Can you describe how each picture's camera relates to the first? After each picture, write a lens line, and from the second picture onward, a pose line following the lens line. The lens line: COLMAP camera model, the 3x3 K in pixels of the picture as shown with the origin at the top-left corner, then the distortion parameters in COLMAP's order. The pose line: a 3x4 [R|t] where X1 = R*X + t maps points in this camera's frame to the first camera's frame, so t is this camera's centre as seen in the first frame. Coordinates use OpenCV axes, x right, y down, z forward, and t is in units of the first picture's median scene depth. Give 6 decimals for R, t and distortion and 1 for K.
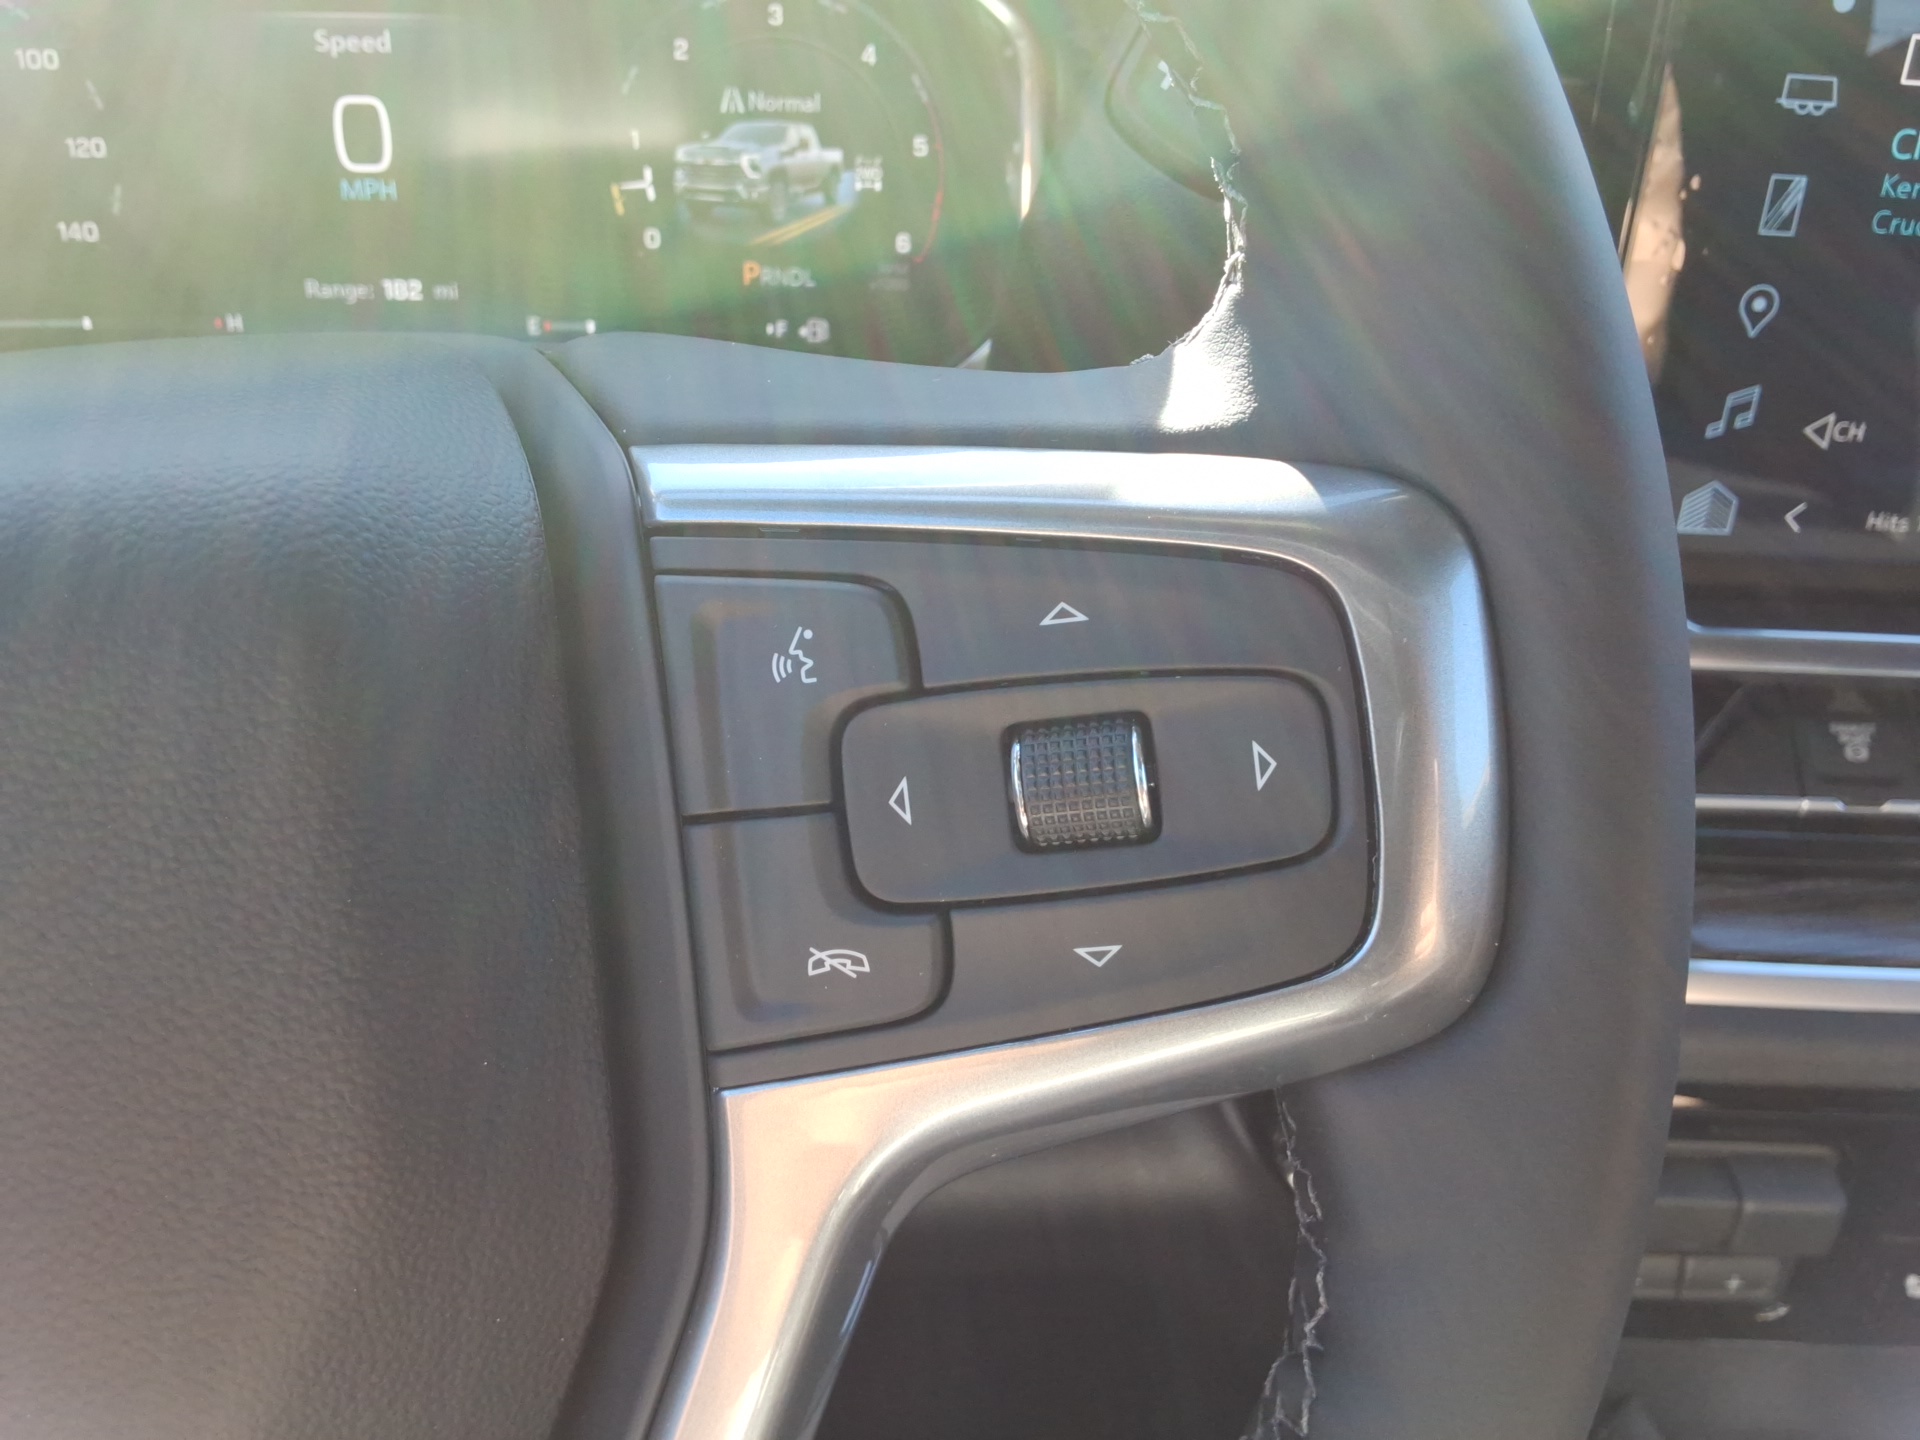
lens RADIAL K [[1550.0, 0, 969.1], [0, 1550.0, 701.6], [0, 0, 1]] dist [0.119564, -0.218671]
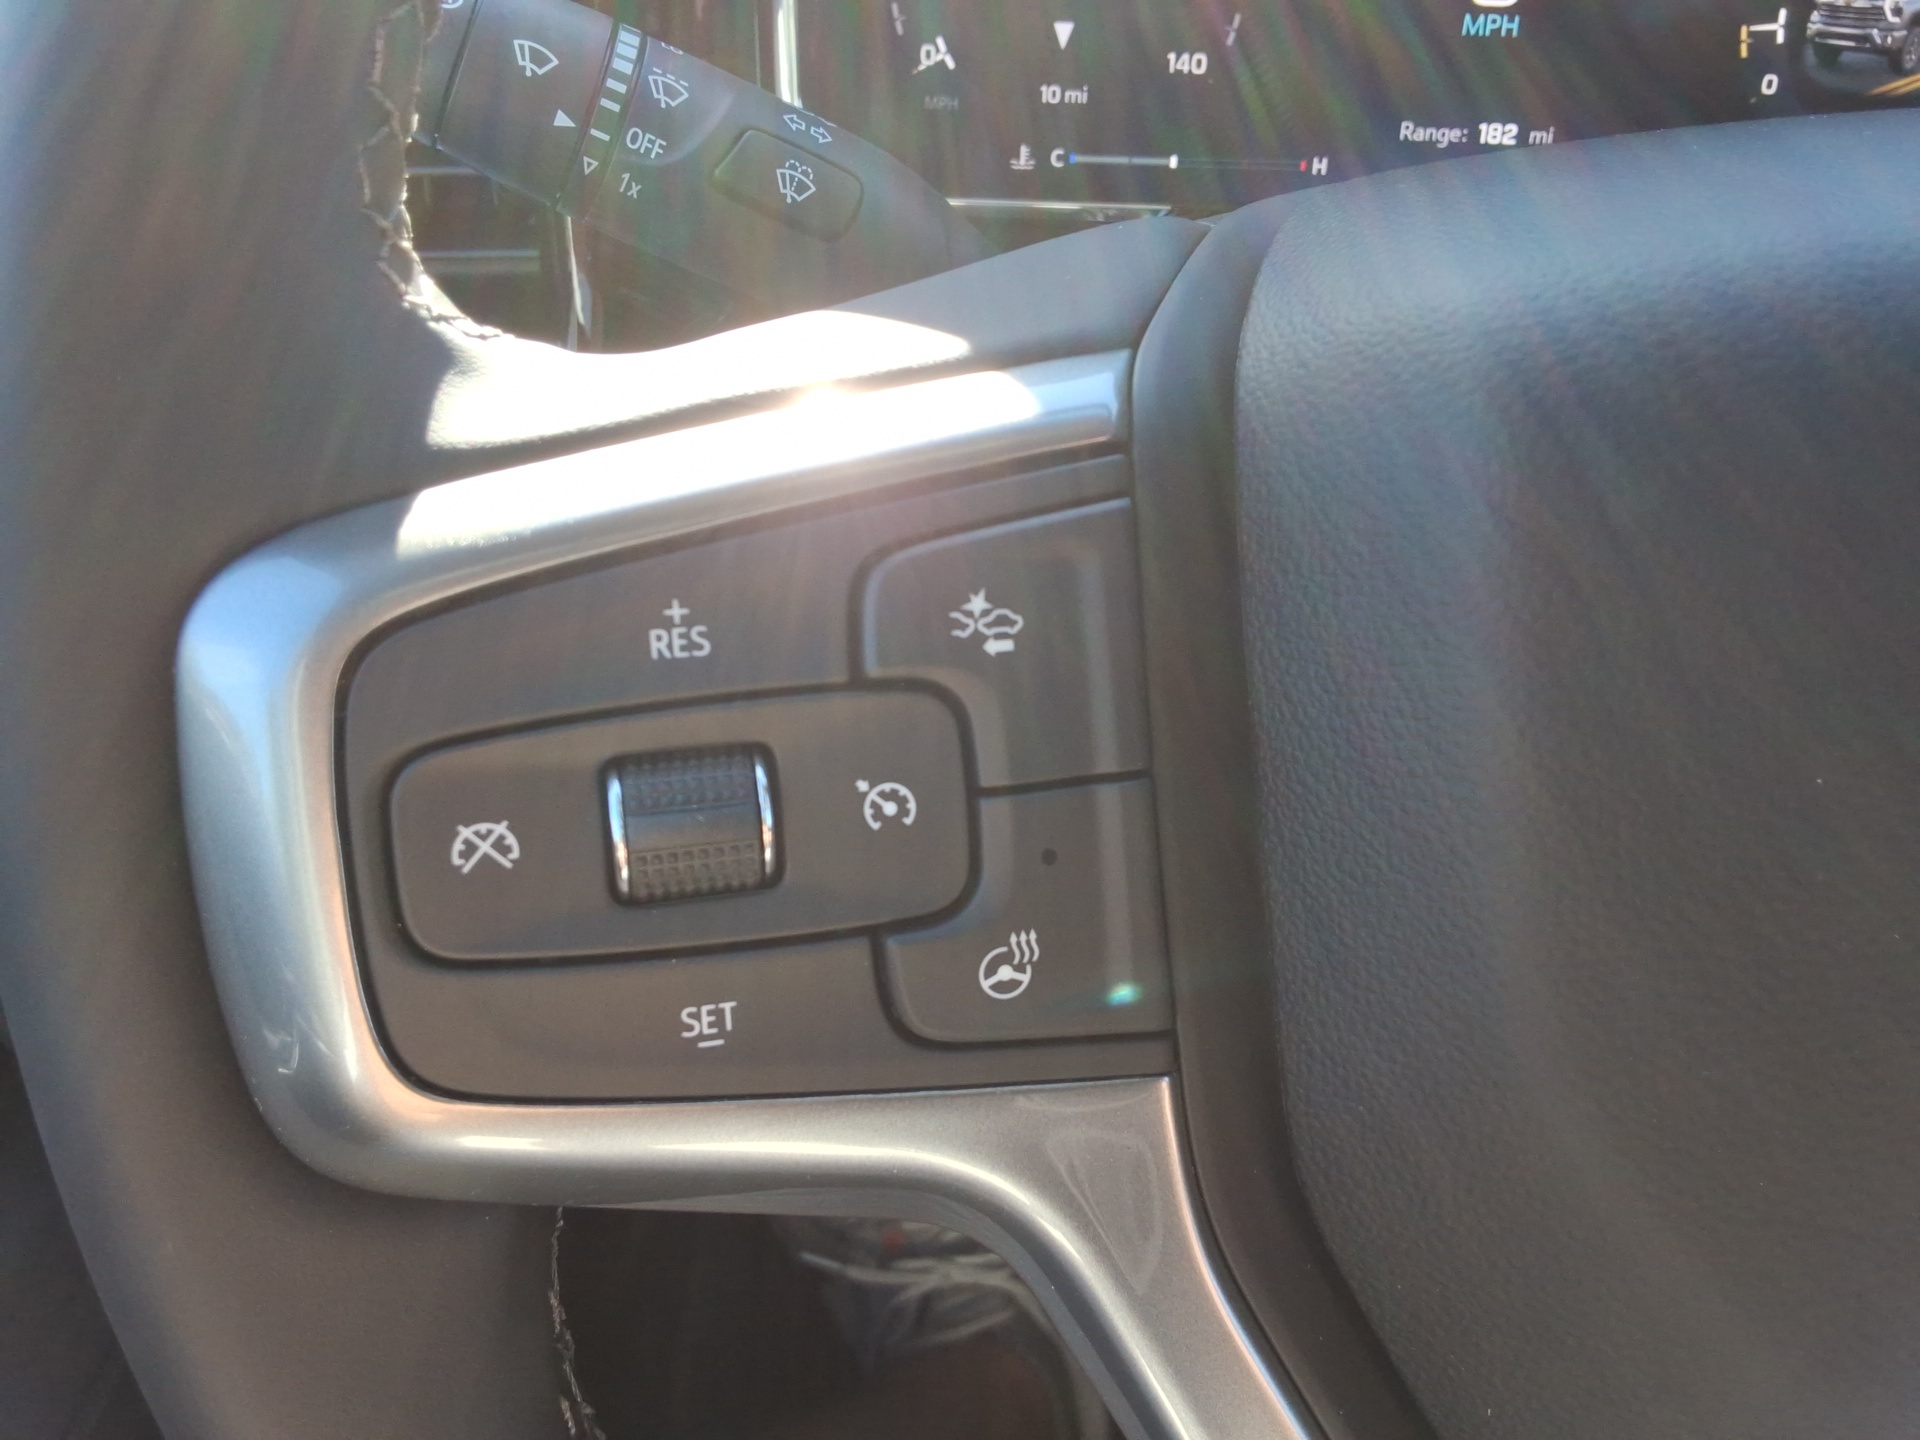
lens RADIAL K [[1542.1, 0, 980.2], [0, 1542.1, 711.6], [0, 0, 1]] dist [0.097135, -0.146225]
pose [[0.988325, 0.073324, -0.133556, -0.547131], [-0.067072, 0.996458, 0.050730, 0.065581], [0.136802, -0.041179, 0.989742, -0.003312]]
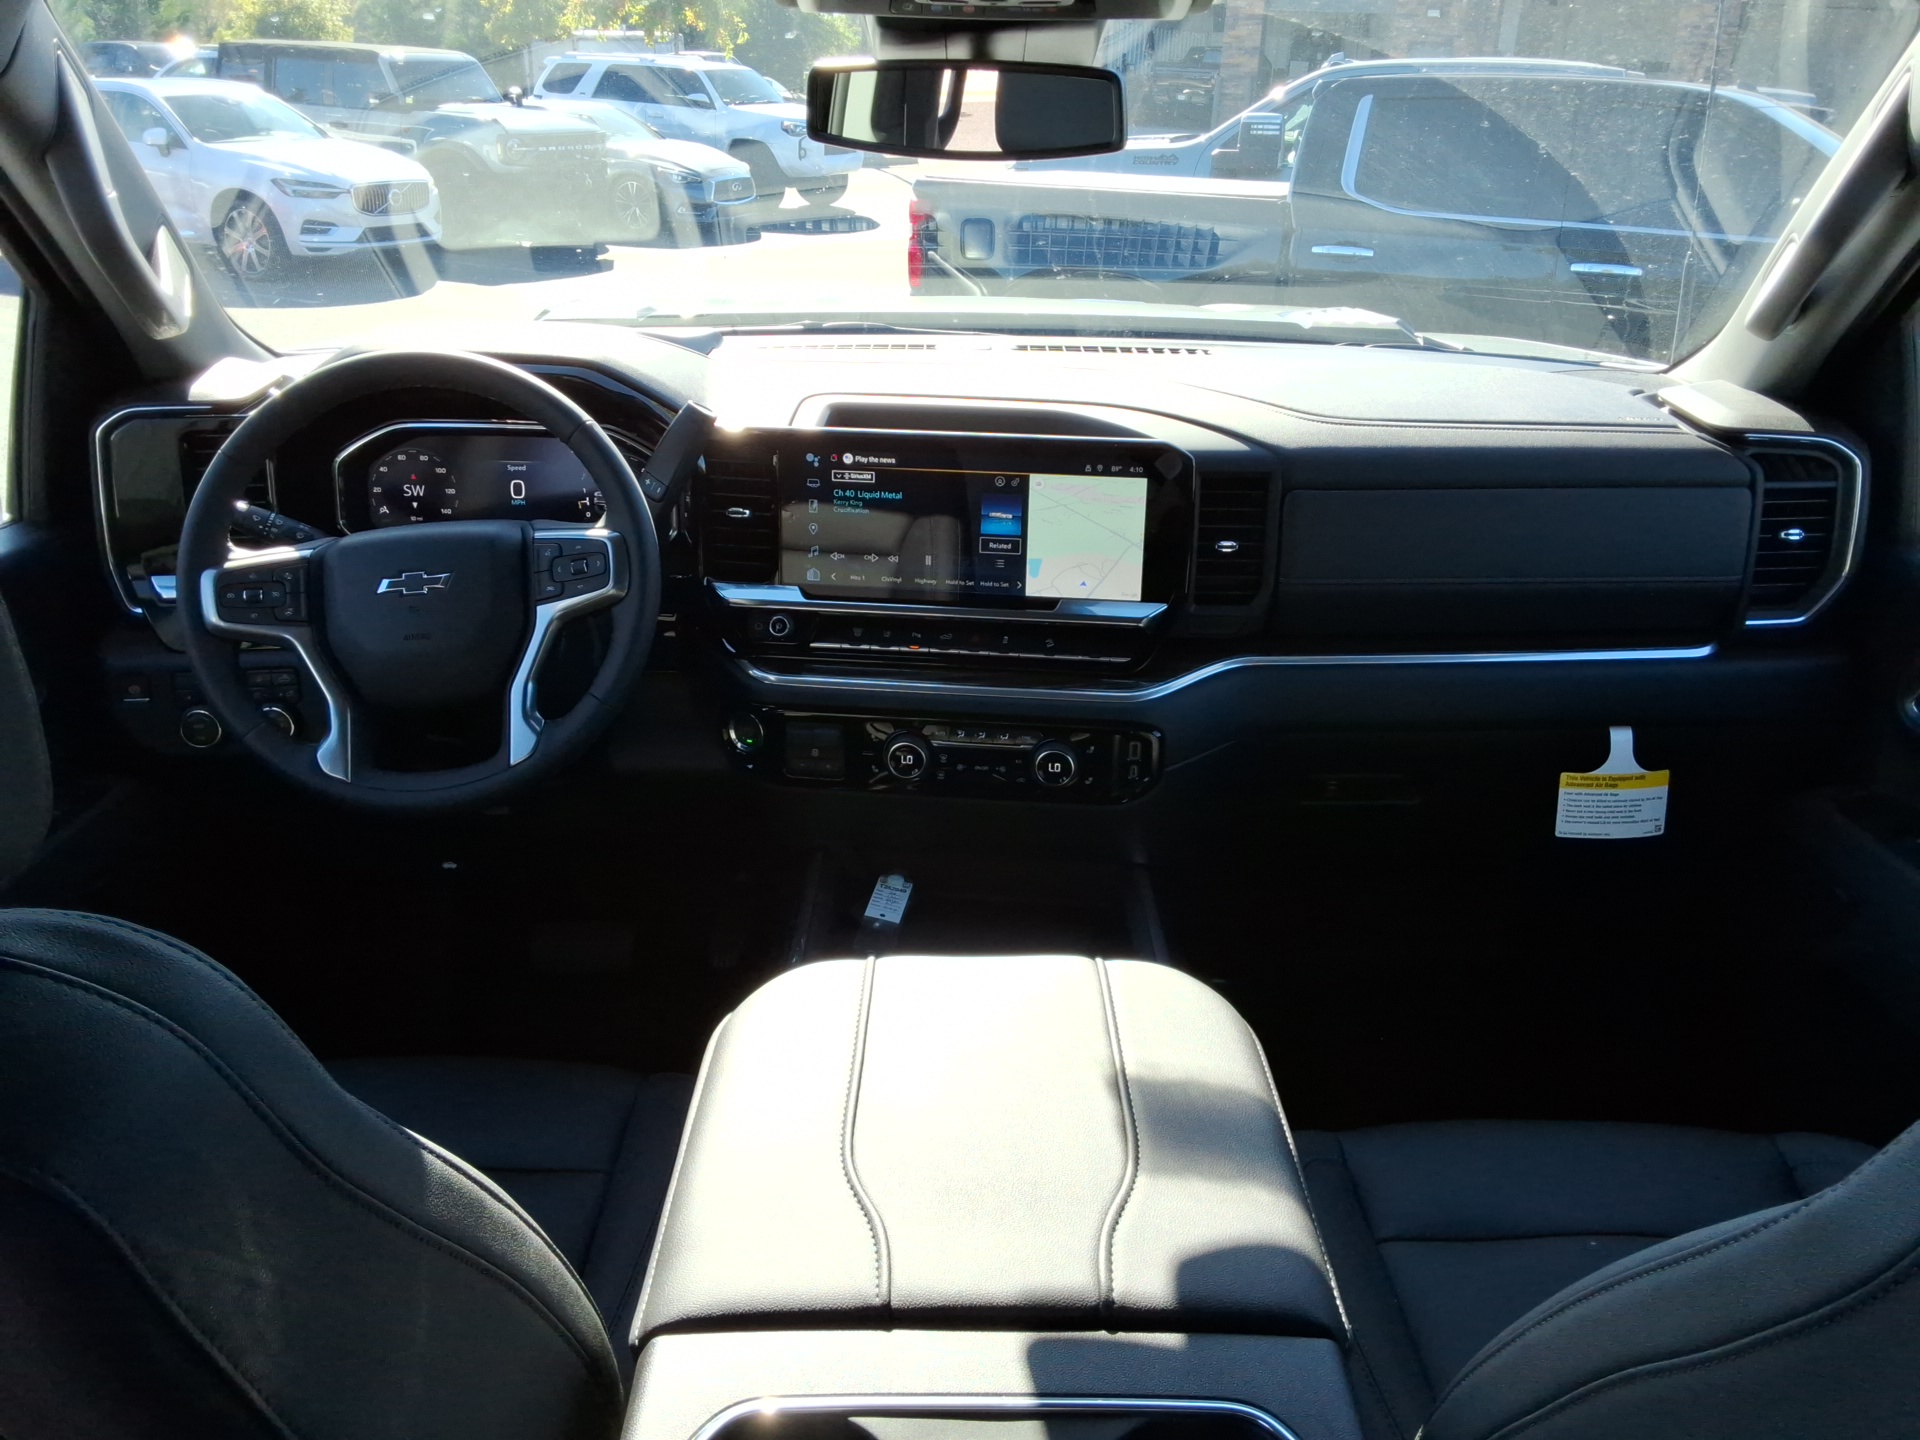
lens RADIAL K [[1563.2, 0, 1012.2], [0, 1563.2, 719.2], [0, 0, 1]] dist [0.090540, -0.143295]
pose [[0.996027, 0.013345, -0.088050, 1.282051], [-0.029553, 0.982210, -0.185445, 0.961880], [0.084009, 0.187310, 0.978702, -2.829616]]
